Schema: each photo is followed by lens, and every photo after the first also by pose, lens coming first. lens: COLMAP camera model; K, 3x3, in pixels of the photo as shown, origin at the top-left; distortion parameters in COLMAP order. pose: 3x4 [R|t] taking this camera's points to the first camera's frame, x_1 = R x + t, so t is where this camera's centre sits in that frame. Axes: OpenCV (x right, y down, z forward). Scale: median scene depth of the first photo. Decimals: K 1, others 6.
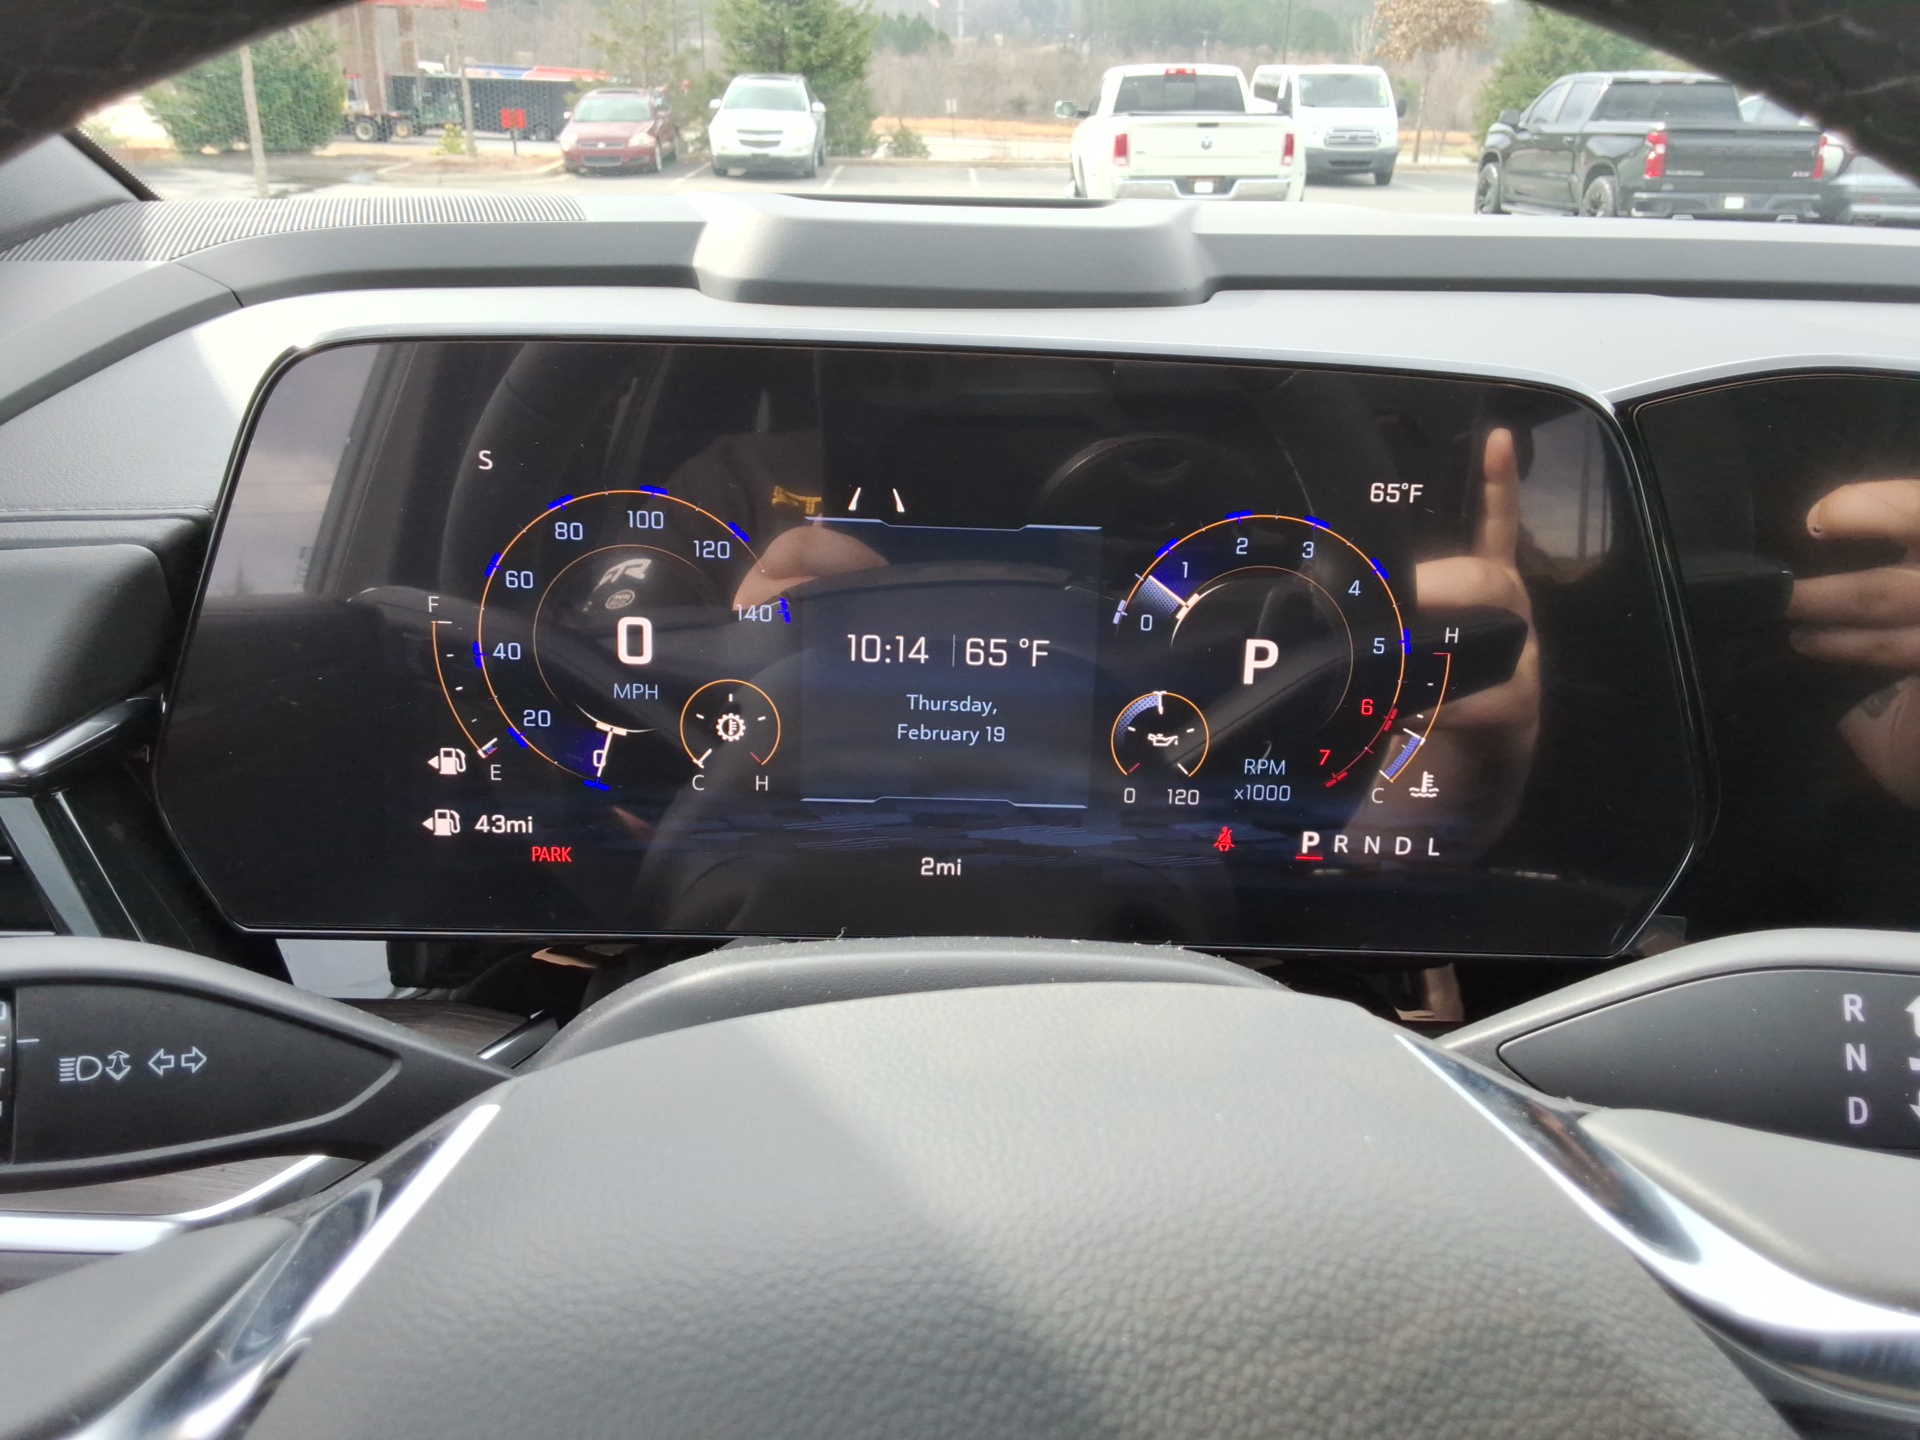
lens RADIAL K [[1541.2, 0, 973.4], [0, 1541.2, 722.4], [0, 0, 1]] dist [0.111328, -0.178547]
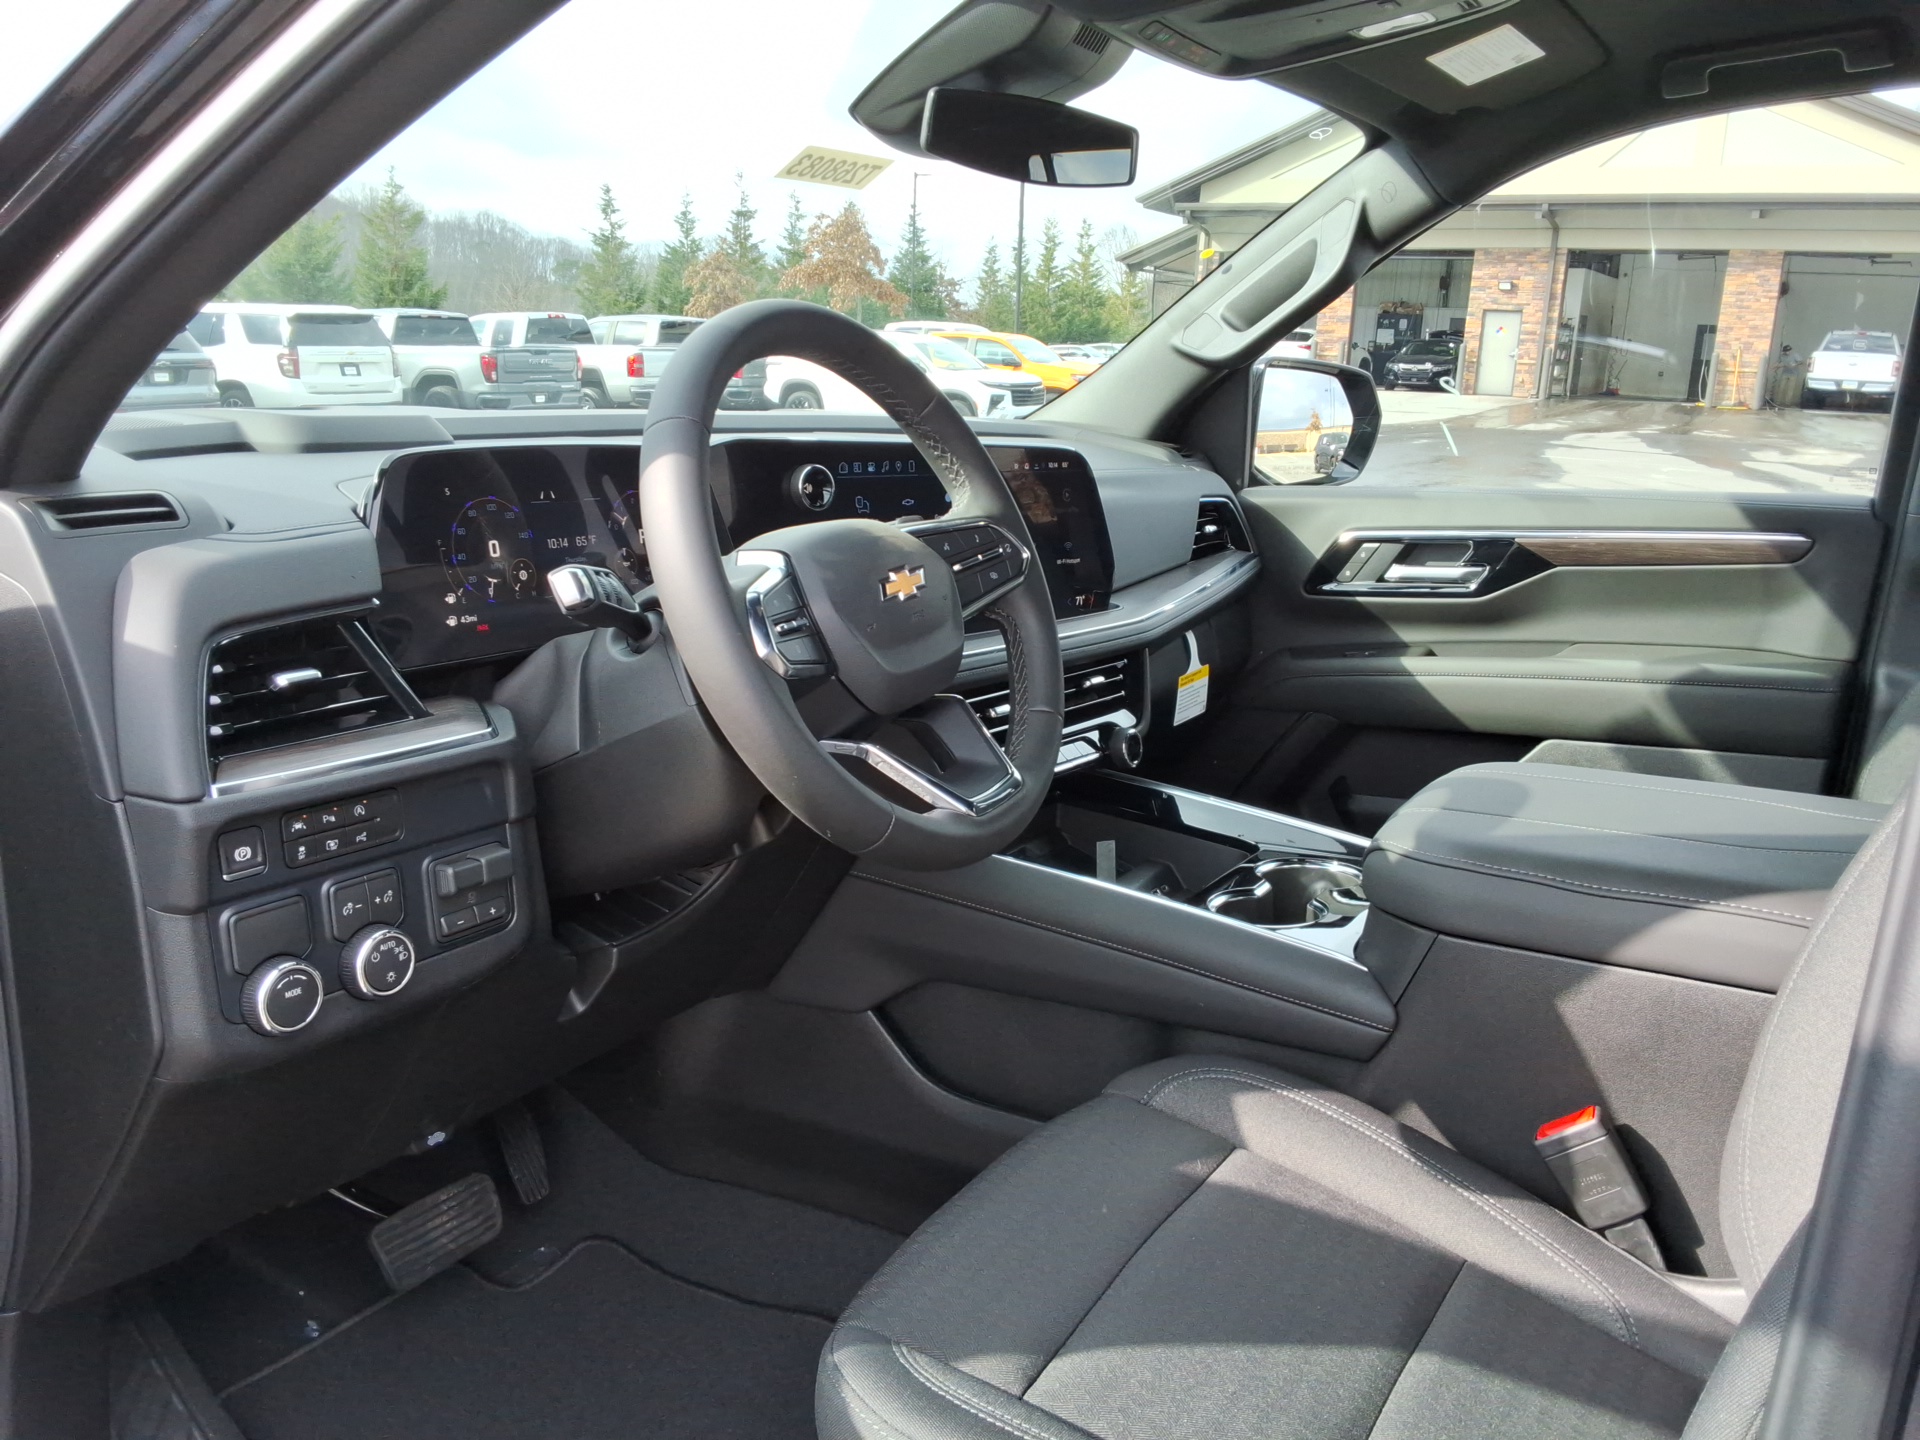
lens RADIAL K [[1541.2, 0, 955.0], [0, 1541.2, 713.7], [0, 0, 1]] dist [0.111328, -0.178547]
pose [[0.537946, -0.201739, 0.818484, -2.162149], [0.306512, 0.951294, 0.033019, 0.404379], [-0.785280, 0.233113, 0.573580, -1.279186]]
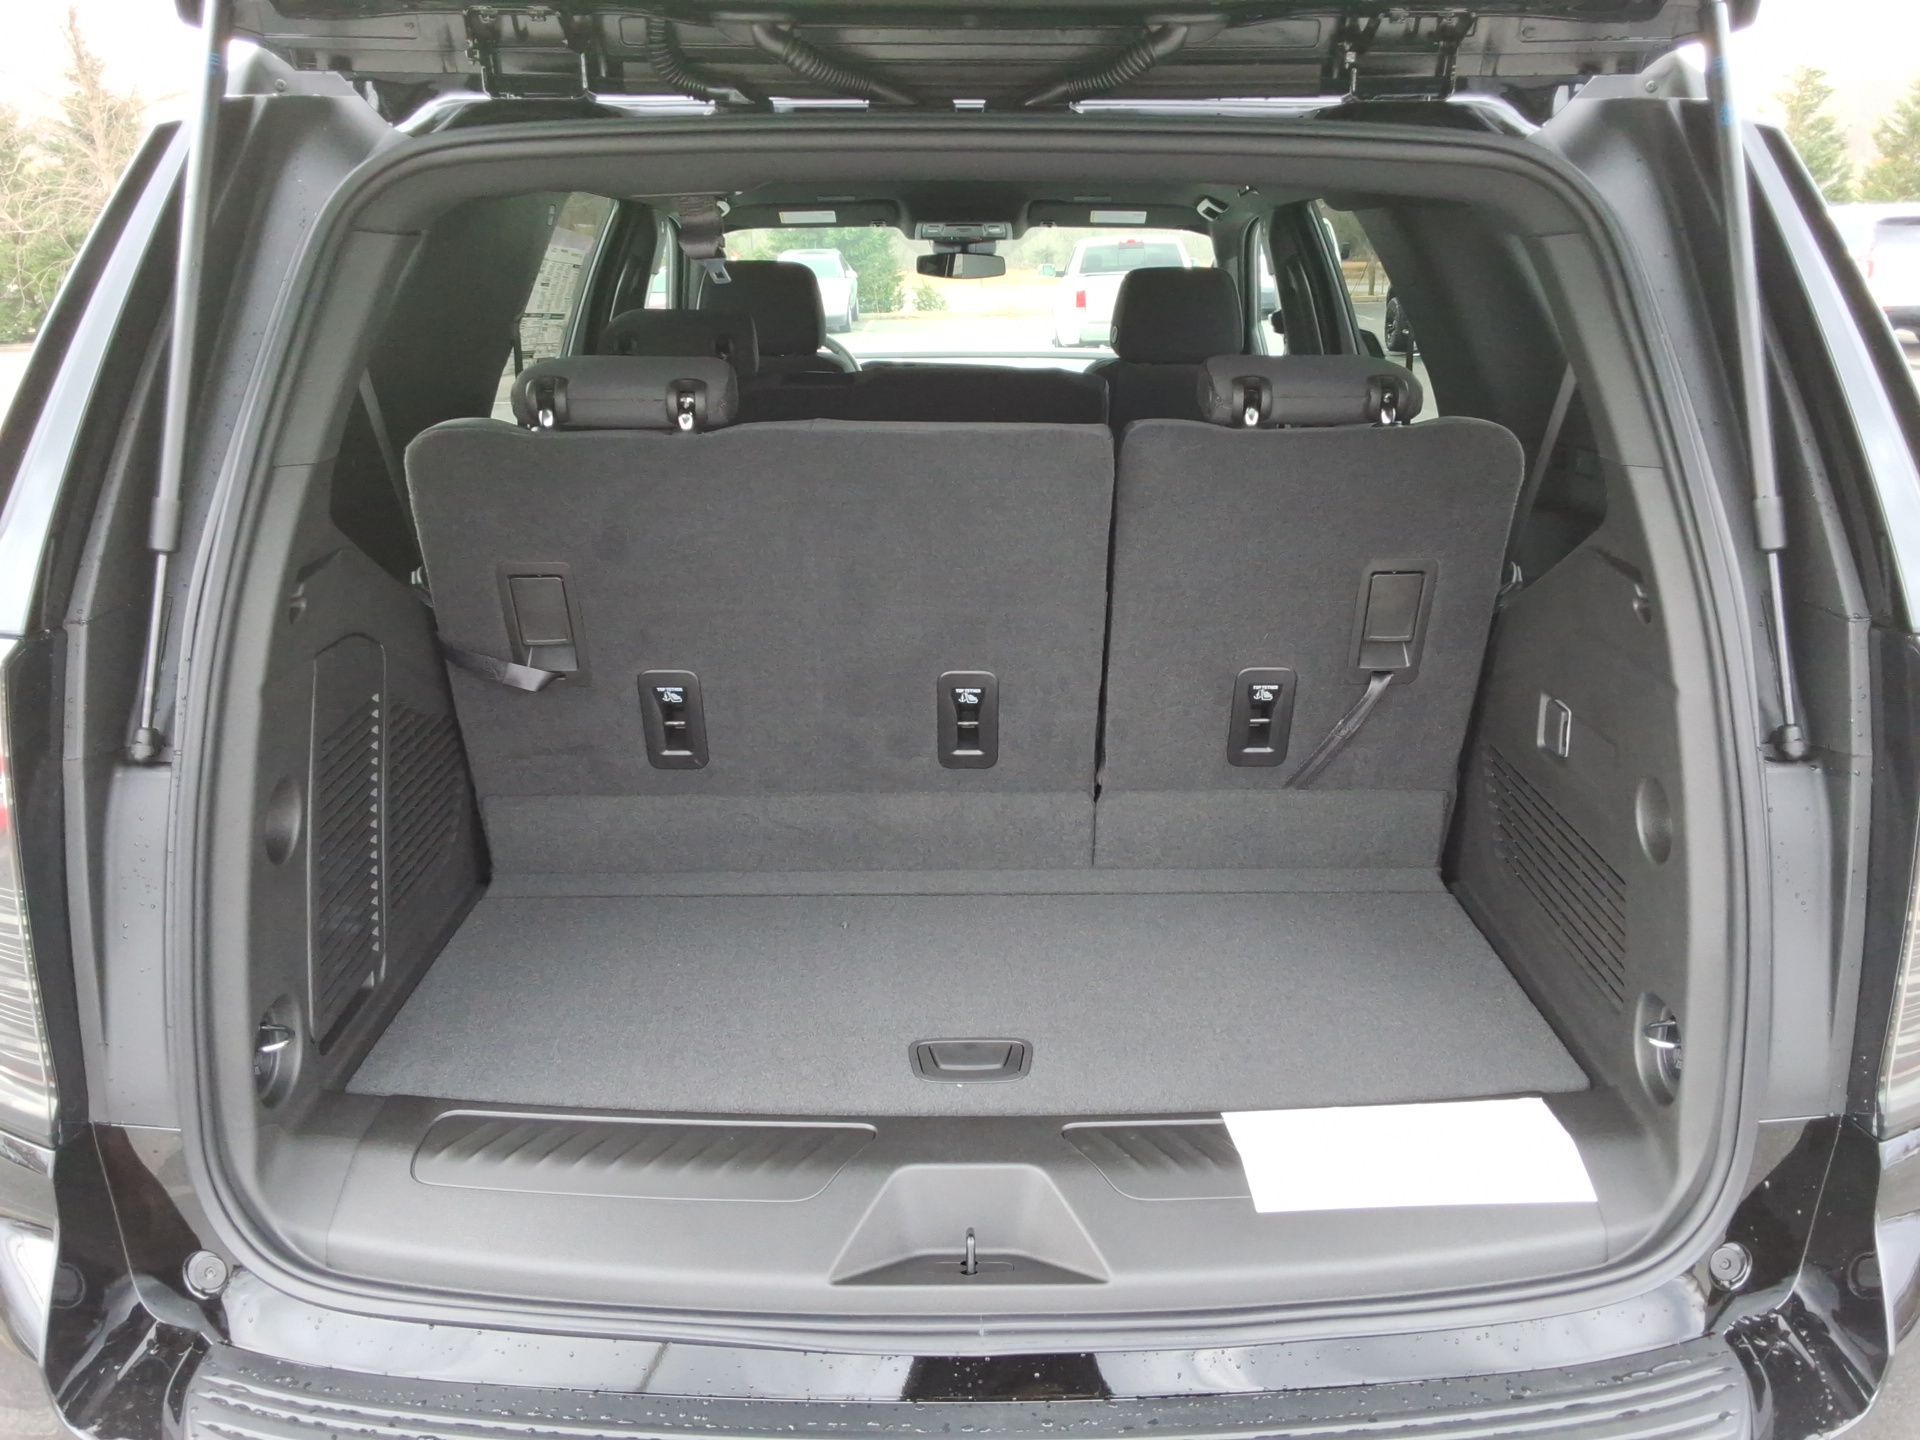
lens RADIAL K [[1541.2, 0, 952.1], [0, 1541.2, 701.4], [0, 0, 1]] dist [0.111328, -0.178547]
pose [[0.998496, -0.029266, -0.046355, 1.566992], [0.024647, 0.994954, -0.097261, 3.082656], [0.048967, 0.095973, 0.994179, -9.338264]]
